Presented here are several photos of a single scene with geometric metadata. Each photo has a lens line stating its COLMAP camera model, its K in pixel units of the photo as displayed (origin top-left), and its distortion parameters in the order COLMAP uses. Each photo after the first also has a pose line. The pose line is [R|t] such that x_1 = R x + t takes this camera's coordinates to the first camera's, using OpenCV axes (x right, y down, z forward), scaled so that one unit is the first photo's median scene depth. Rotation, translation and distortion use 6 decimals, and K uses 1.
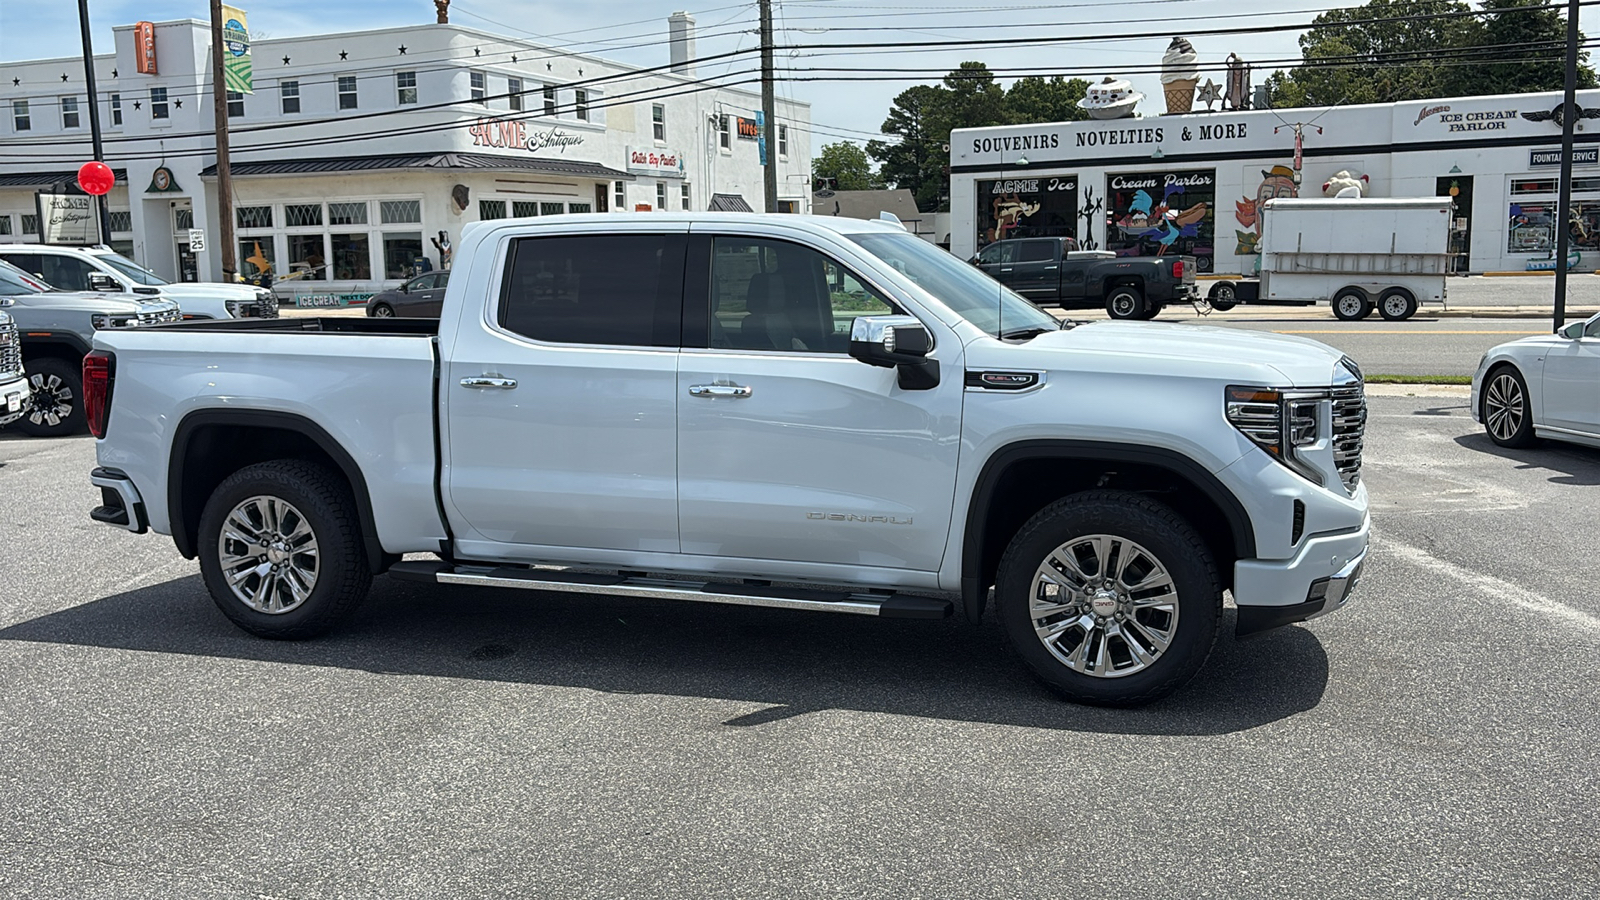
lens RADIAL K [[1505.0, 0, 774.1], [0, 1505.0, 455.1], [0, 0, 1]] dist [0.030034, -0.025428]
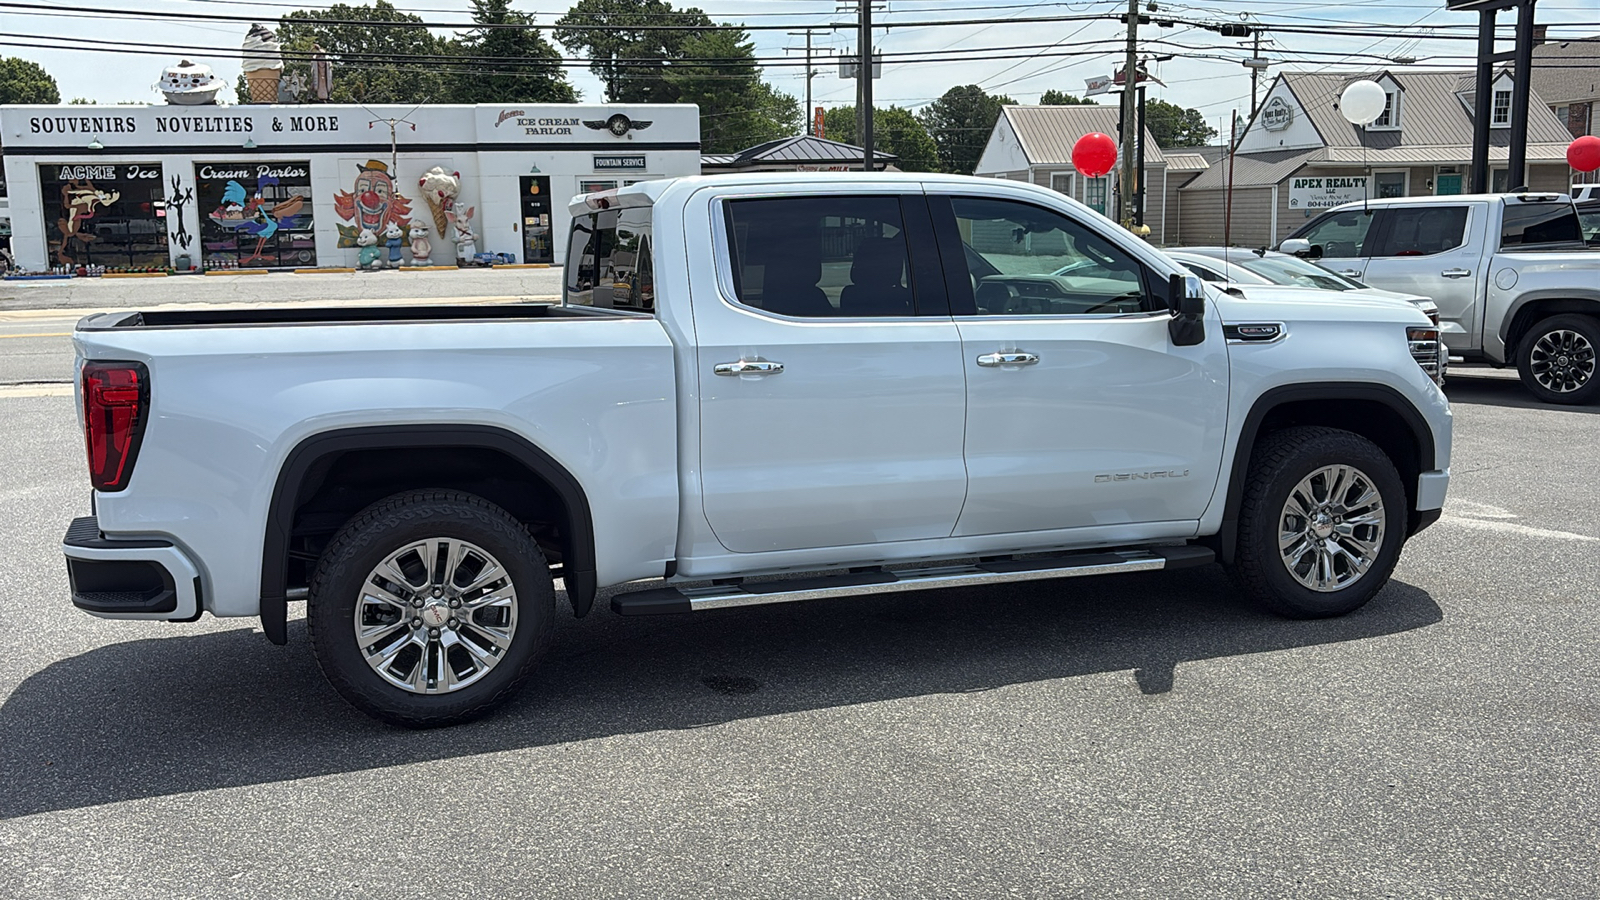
lens RADIAL K [[1500.6, 0, 761.0], [0, 1500.6, 445.3], [0, 0, 1]] dist [0.043134, -0.053722]
pose [[0.782040, -0.086200, 0.617238, -0.102000], [0.089078, 0.995680, 0.026188, -0.003691], [-0.616829, 0.034502, 0.786341, 0.047189]]
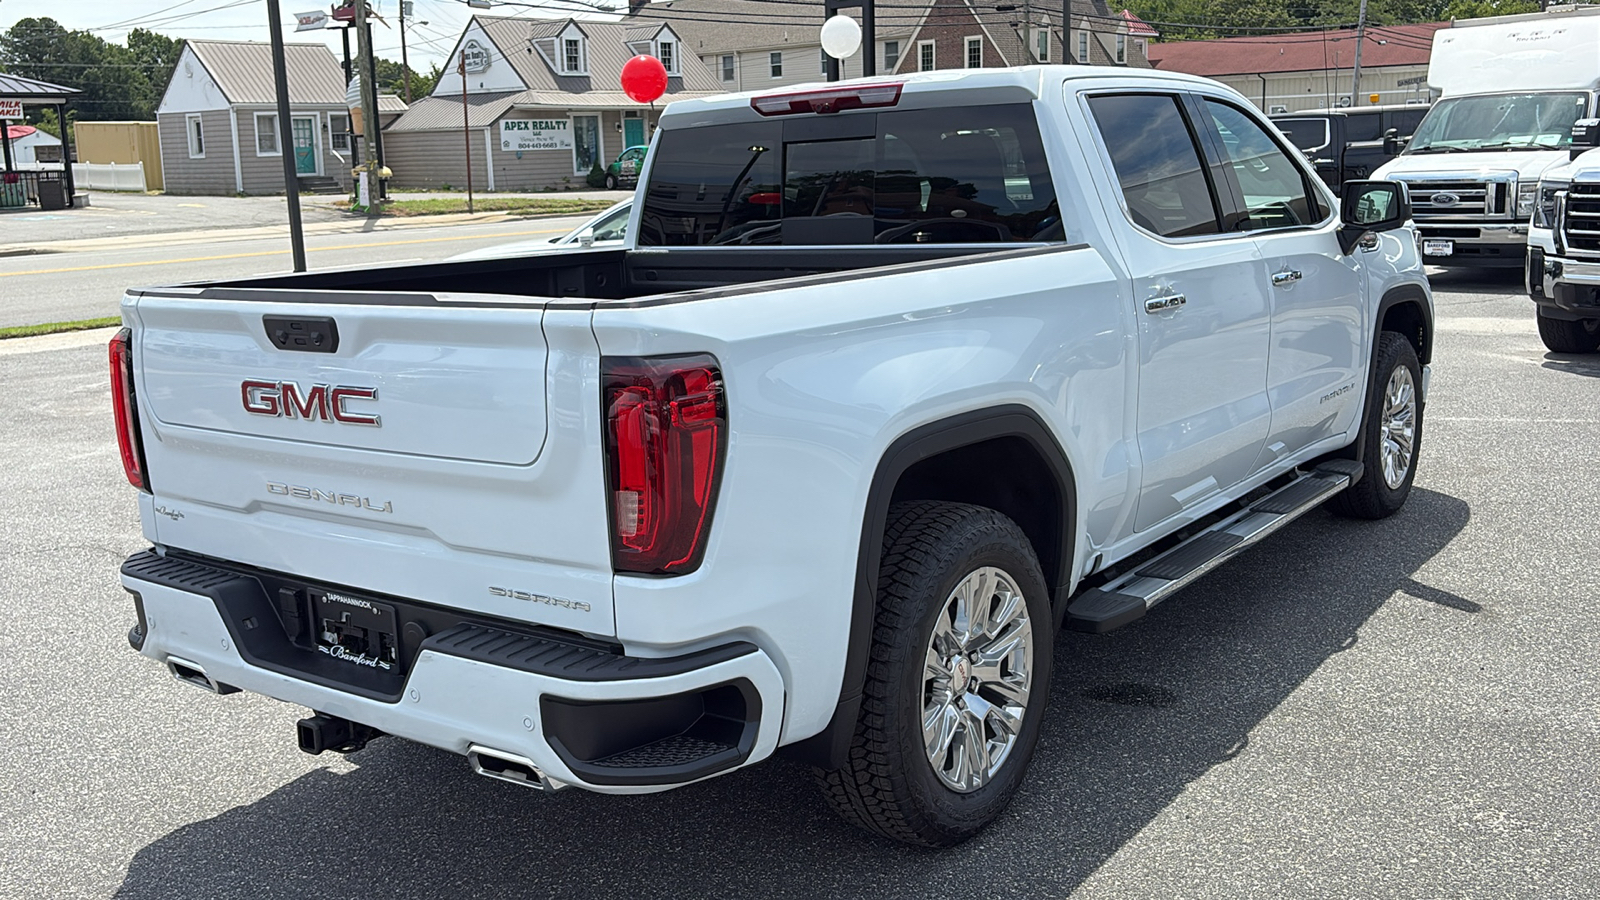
lens RADIAL K [[1489.3, 0, 768.7], [0, 1489.3, 440.8], [0, 0, 1]] dist [0.037929, -0.022899]
pose [[0.304007, -0.174454, 0.936561, -0.128639], [0.156240, 0.978909, 0.131627, -0.014968], [-0.939771, 0.106313, 0.324852, 0.136666]]
